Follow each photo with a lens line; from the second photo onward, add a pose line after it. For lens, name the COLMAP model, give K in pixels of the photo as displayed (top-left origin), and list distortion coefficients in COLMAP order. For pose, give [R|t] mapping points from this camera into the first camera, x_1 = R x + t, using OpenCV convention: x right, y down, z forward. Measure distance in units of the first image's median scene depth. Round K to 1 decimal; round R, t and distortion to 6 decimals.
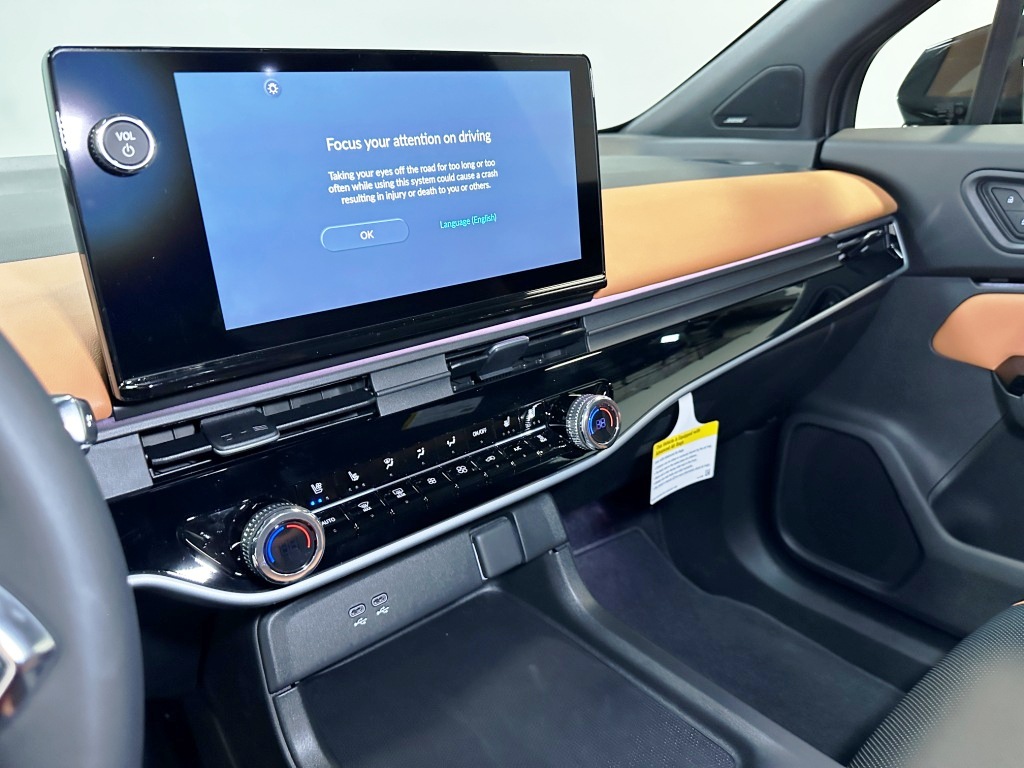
lens RADIAL K [[751.4, 0, 560.2], [0, 751.4, 384.3], [0, 0, 1]] dist [0.161395, -0.401866]
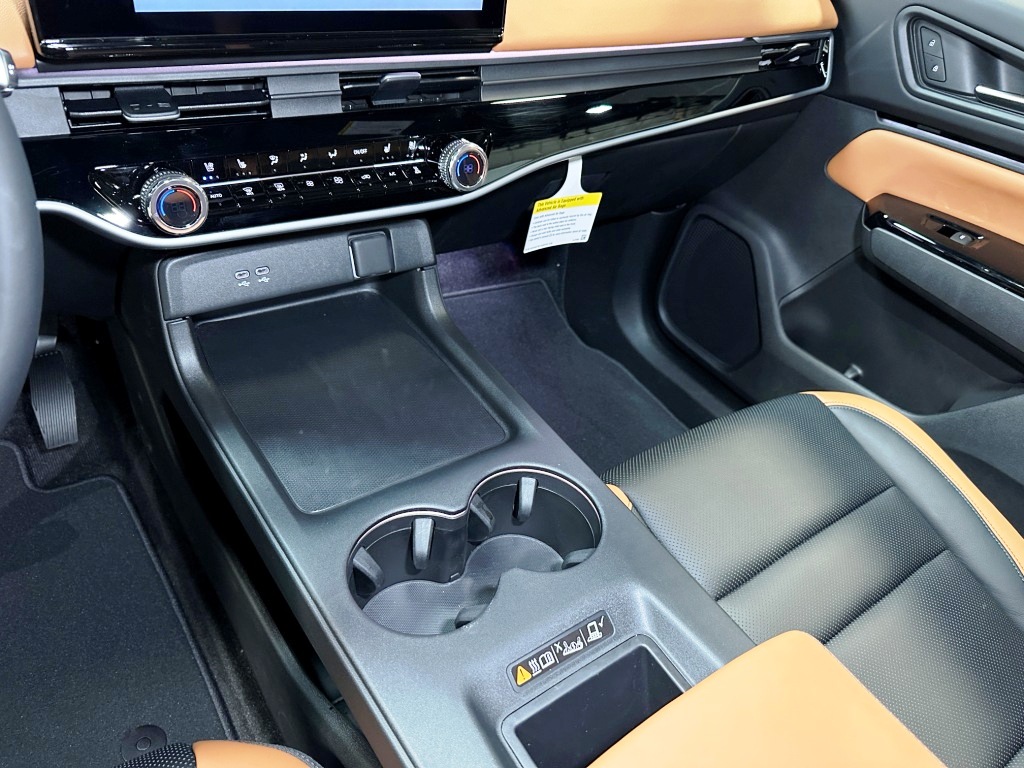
lens RADIAL K [[695.4, 0, 512.0], [0, 695.4, 384.0], [0, 0, 1]] dist [0.032265, -0.055712]
pose [[0.976972, 0.199964, 0.074430, 0.115167], [-0.213361, 0.918136, 0.333920, -0.017888], [-0.001565, -0.342111, 0.939658, -0.143044]]
